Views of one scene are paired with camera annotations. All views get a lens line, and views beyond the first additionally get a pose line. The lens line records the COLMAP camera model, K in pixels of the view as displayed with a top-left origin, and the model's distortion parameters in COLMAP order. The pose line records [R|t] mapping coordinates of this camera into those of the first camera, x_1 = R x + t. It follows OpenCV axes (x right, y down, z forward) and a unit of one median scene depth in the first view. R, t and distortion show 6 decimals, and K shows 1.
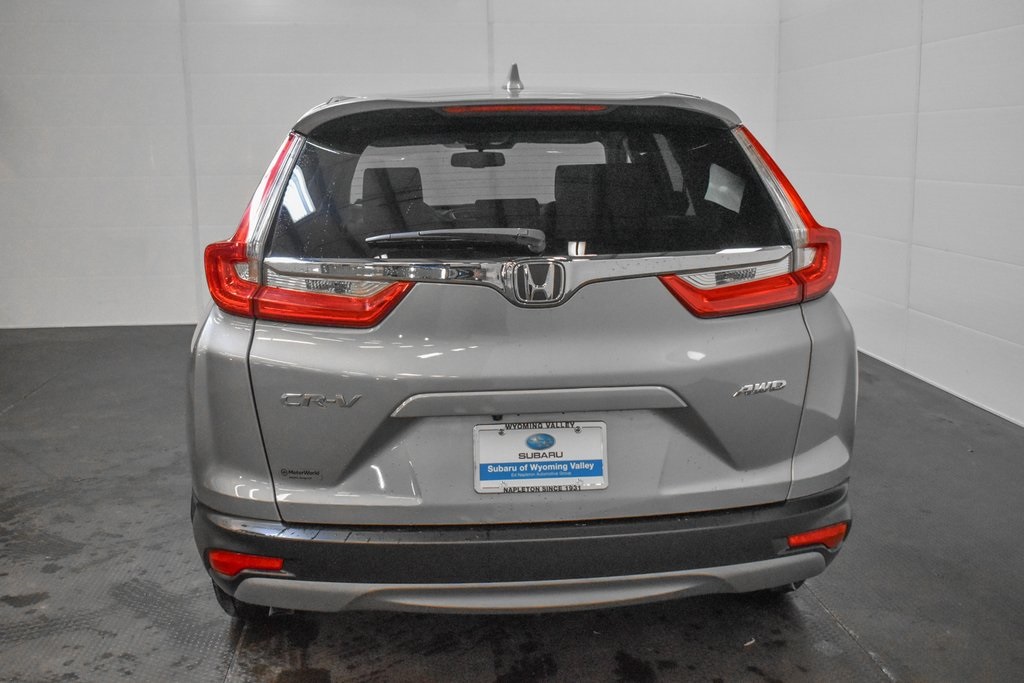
lens RADIAL K [[961.4, 0, 509.7], [0, 961.4, 364.8], [0, 0, 1]] dist [-0.007921, 0.000000]
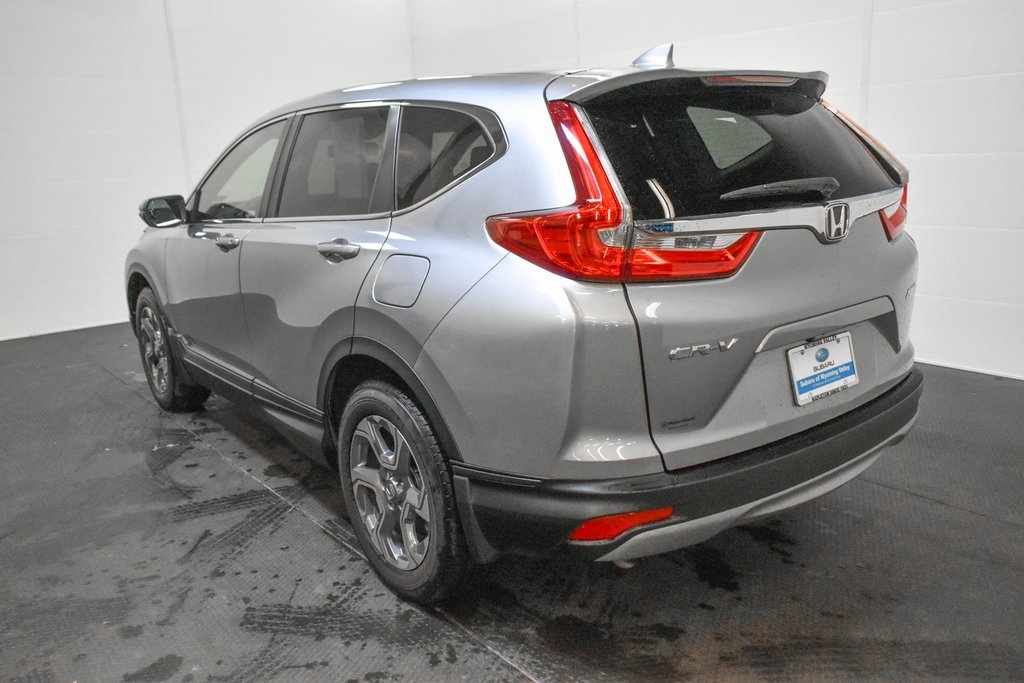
lens RADIAL K [[776.4, 0, 508.6], [0, 776.4, 349.1], [0, 0, 1]] dist [-0.001281, -0.011135]
pose [[0.848204, -0.162517, 0.504122, -0.794451], [0.149767, 0.986513, 0.066041, -0.051232], [-0.508055, 0.019485, 0.861104, 0.355359]]
